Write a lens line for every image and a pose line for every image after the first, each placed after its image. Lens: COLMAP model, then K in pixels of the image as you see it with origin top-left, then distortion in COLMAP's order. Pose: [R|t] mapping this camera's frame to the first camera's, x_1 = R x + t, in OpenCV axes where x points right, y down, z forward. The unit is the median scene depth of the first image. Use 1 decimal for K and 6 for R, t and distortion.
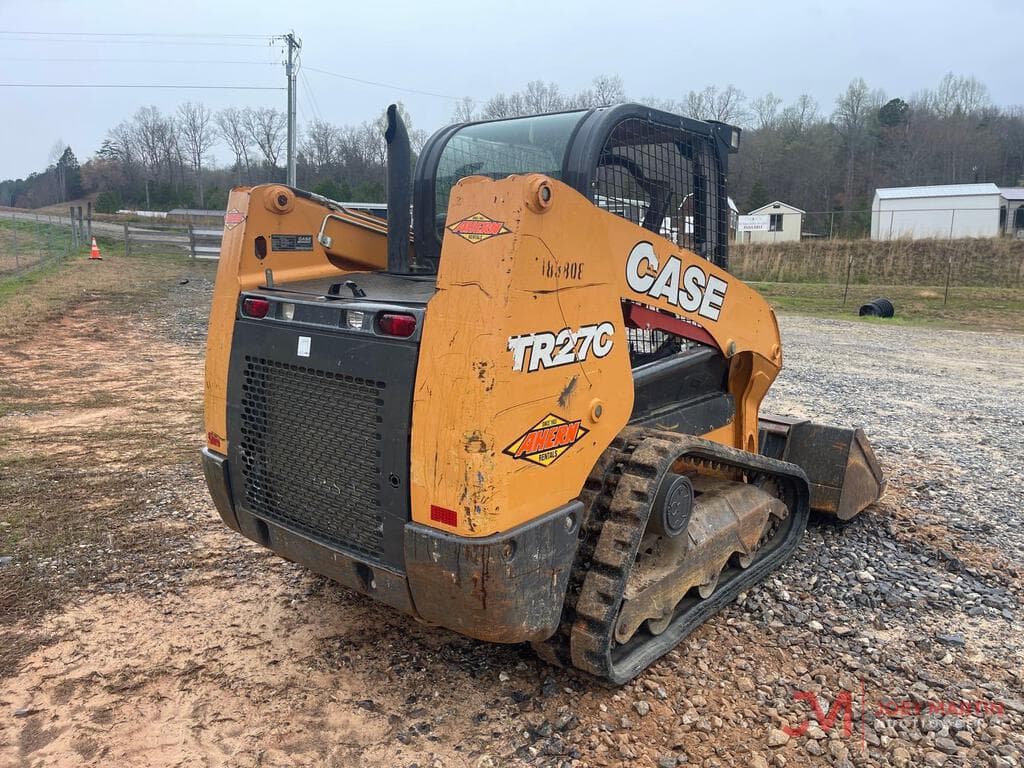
lens RADIAL K [[793.3, 0, 512.0], [0, 793.3, 384.0], [0, 0, 1]] dist [0.000864, 0.000064]
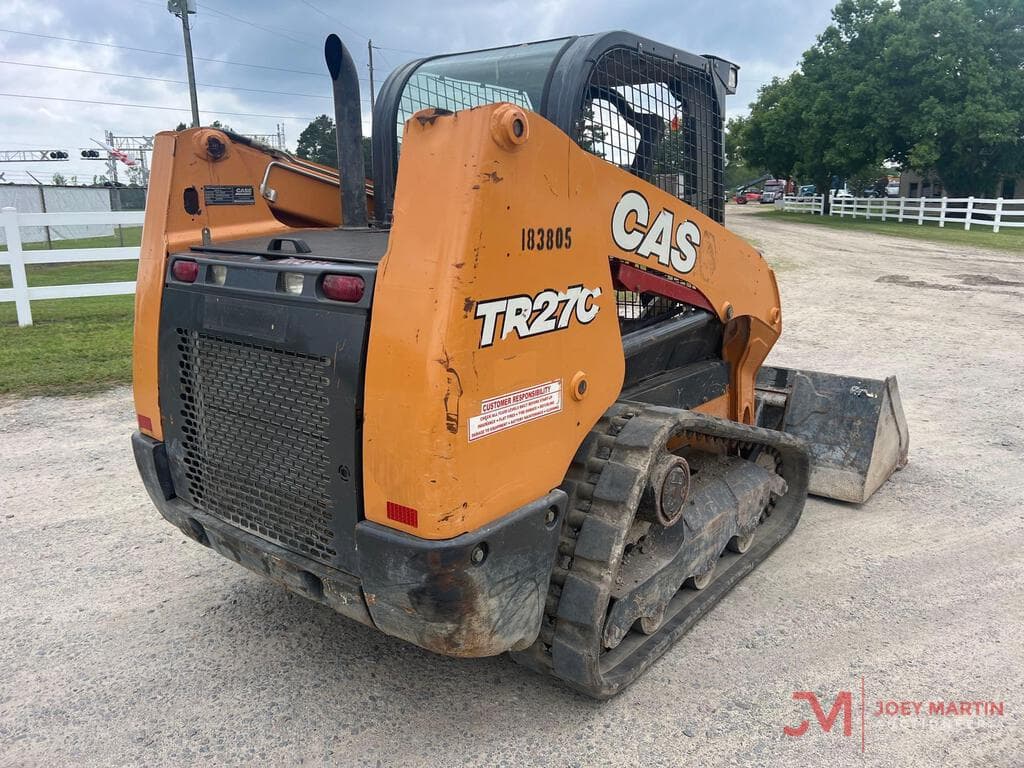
lens RADIAL K [[798.1, 0, 524.8], [0, 798.1, 360.3], [0, 0, 1]] dist [-0.001326, 0.000685]
pose [[0.999170, -0.010601, 0.039326, 0.010550], [0.010087, 0.999861, 0.013256, -0.006142], [-0.039461, -0.012848, 0.999138, 0.120715]]
